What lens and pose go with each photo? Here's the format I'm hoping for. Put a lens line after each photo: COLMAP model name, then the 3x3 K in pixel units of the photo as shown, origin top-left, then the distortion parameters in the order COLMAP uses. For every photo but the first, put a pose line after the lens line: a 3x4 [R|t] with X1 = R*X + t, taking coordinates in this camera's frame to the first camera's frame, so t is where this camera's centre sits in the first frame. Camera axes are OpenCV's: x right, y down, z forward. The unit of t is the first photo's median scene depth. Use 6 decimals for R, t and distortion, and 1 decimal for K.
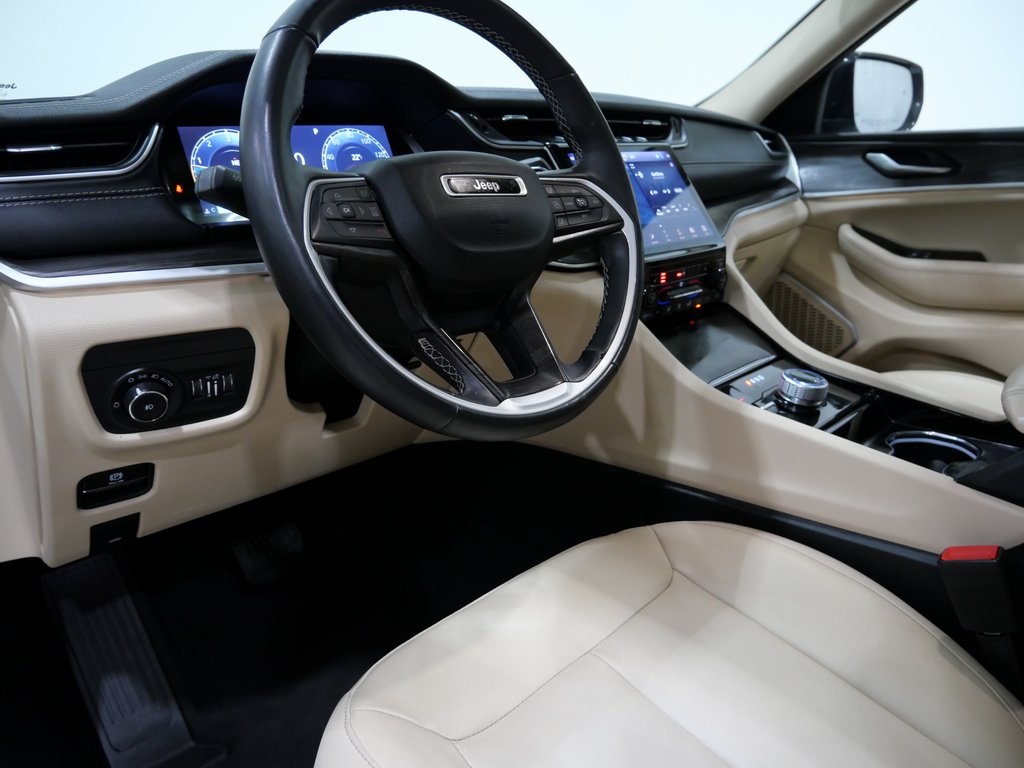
lens RADIAL K [[730.2, 0, 512.0], [0, 730.2, 384.0], [0, 0, 1]] dist [-0.031122, -0.000386]
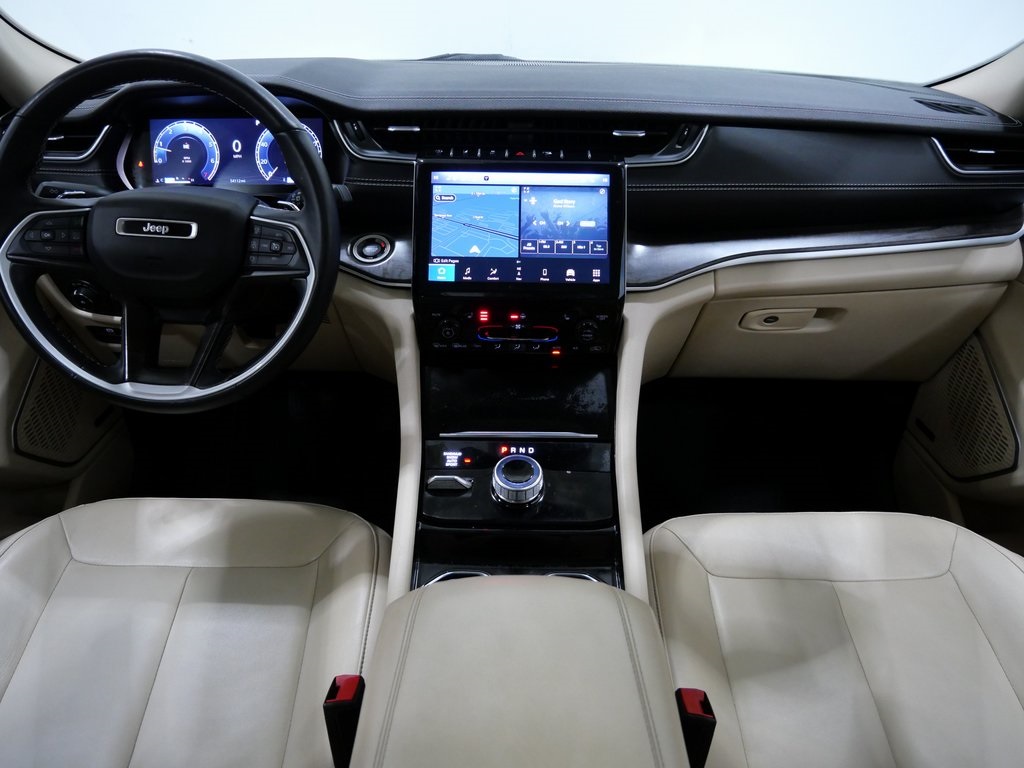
lens RADIAL K [[730.2, 0, 512.0], [0, 730.2, 384.0], [0, 0, 1]] dist [-0.031122, -0.000386]
pose [[0.697110, 0.388894, -0.602327, 1.152723], [-0.241082, 0.918336, 0.313907, -0.507523], [0.675216, -0.073618, 0.733937, 0.391364]]
